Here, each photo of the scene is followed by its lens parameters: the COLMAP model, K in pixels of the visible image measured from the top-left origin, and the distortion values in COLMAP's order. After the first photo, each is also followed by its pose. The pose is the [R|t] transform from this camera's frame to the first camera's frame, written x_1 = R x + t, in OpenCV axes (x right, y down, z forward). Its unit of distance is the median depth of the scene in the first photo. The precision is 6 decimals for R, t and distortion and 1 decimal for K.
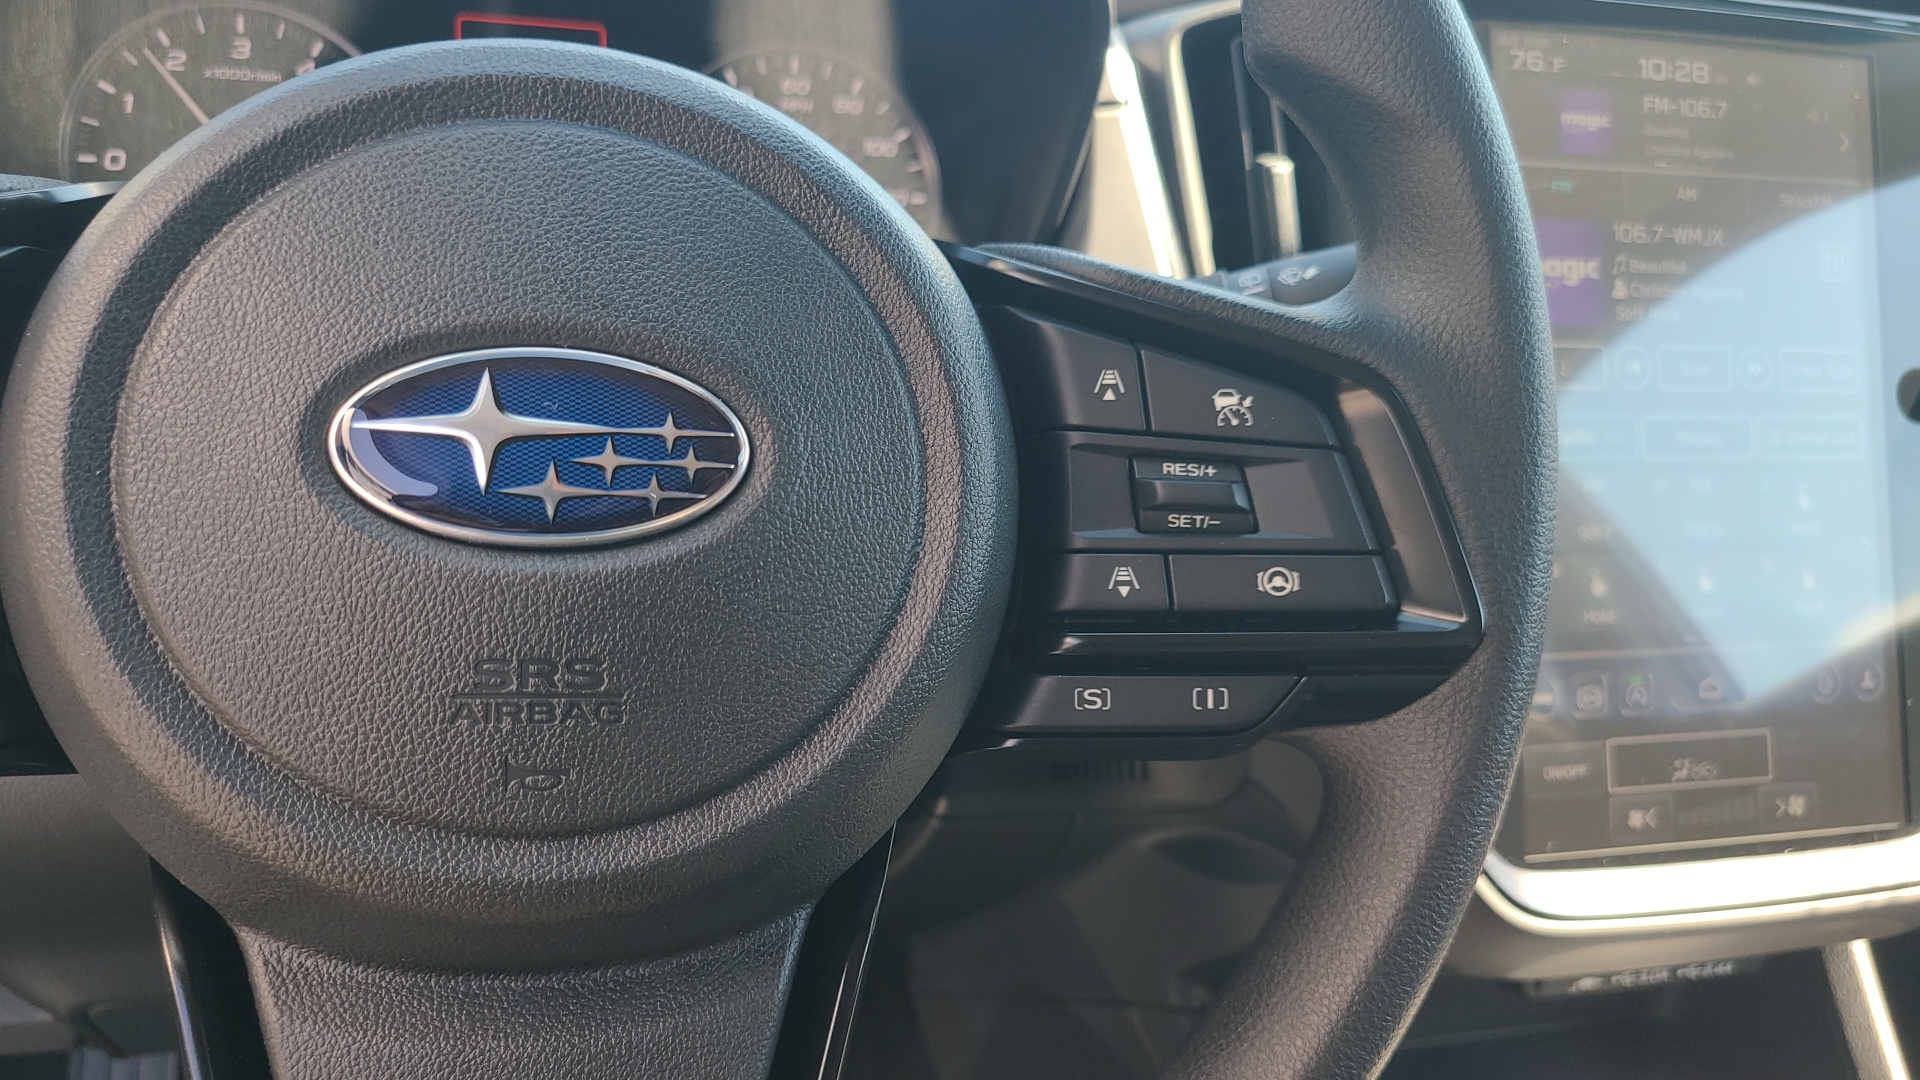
lens RADIAL K [[1458.0, 0, 932.1], [0, 1458.0, 533.1], [0, 0, 1]] dist [0.034583, -0.015970]
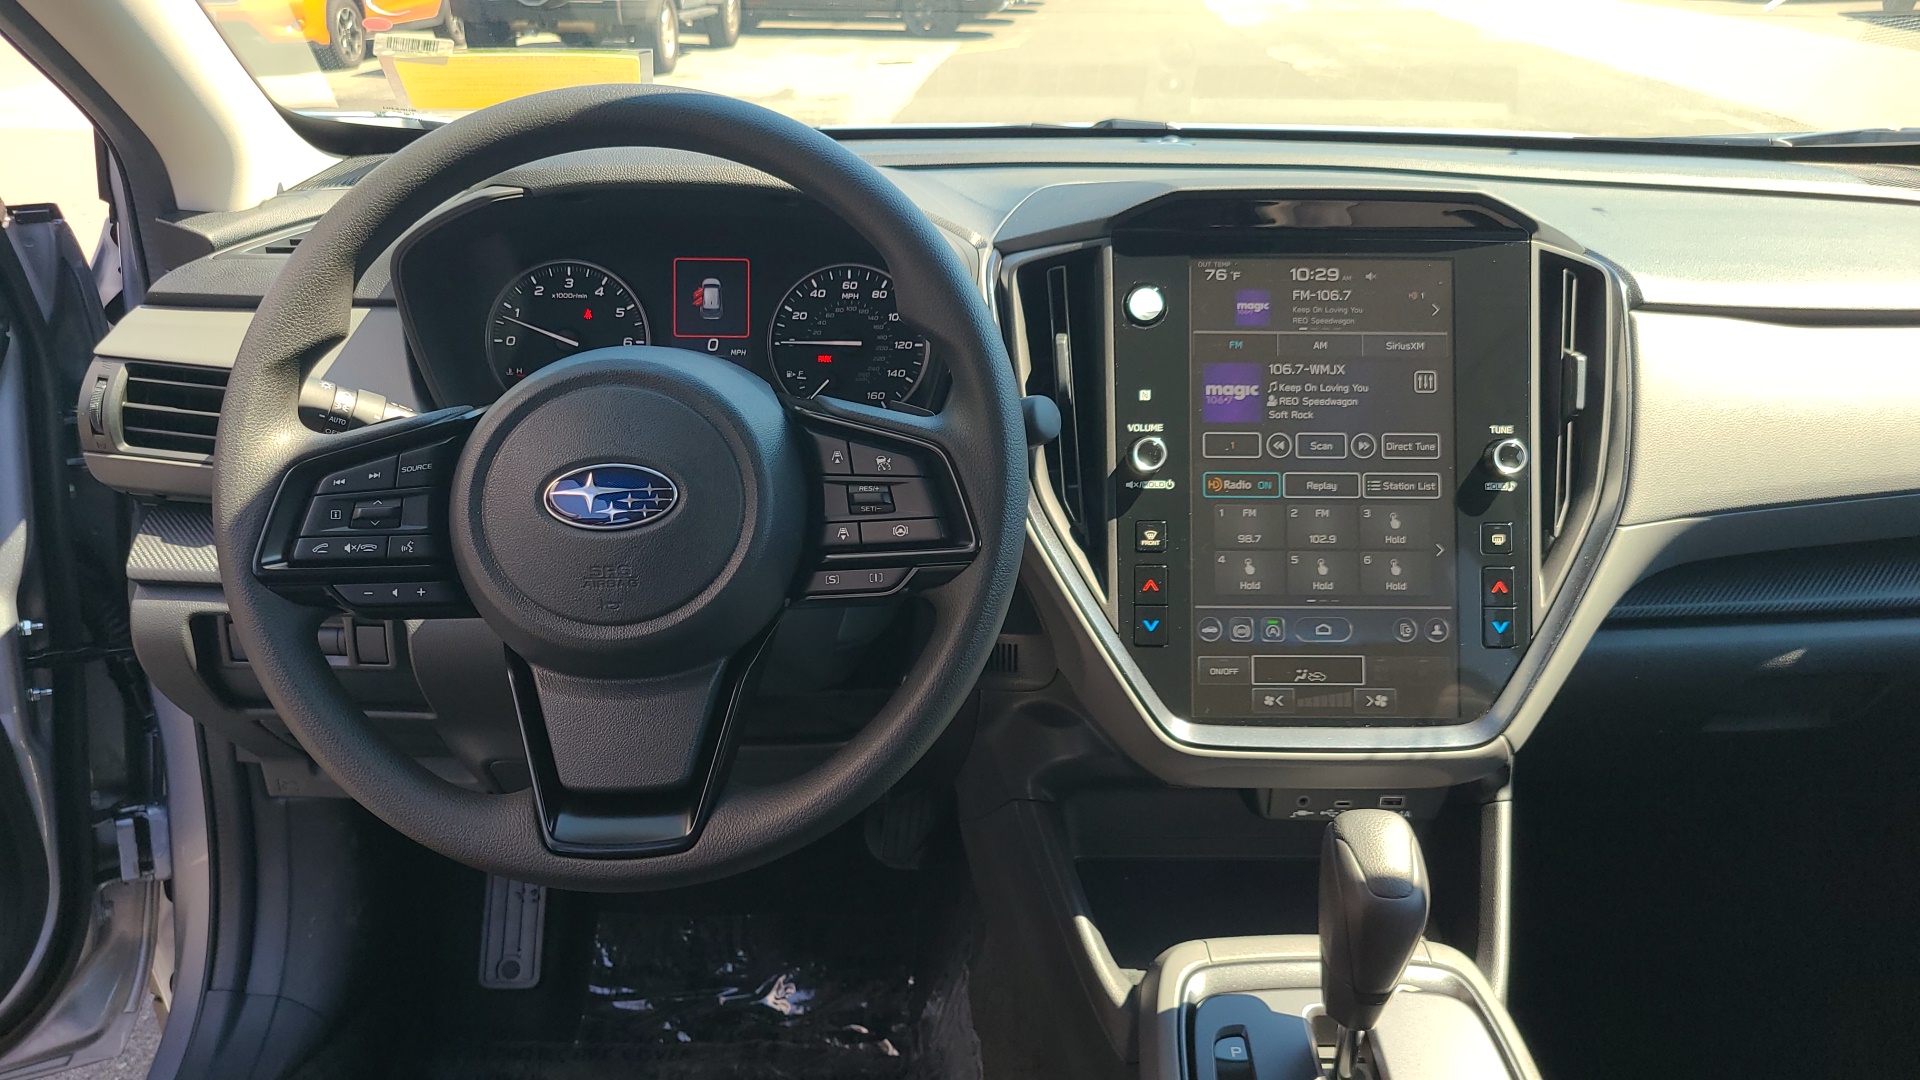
lens RADIAL K [[1458.0, 0, 951.7], [0, 1458.0, 528.7], [0, 0, 1]] dist [0.034583, -0.015970]
pose [[0.969960, 0.018020, -0.242595, 1.017076], [-0.020851, 0.999741, -0.009107, 0.021576], [0.242368, 0.013892, 0.970085, -1.548227]]
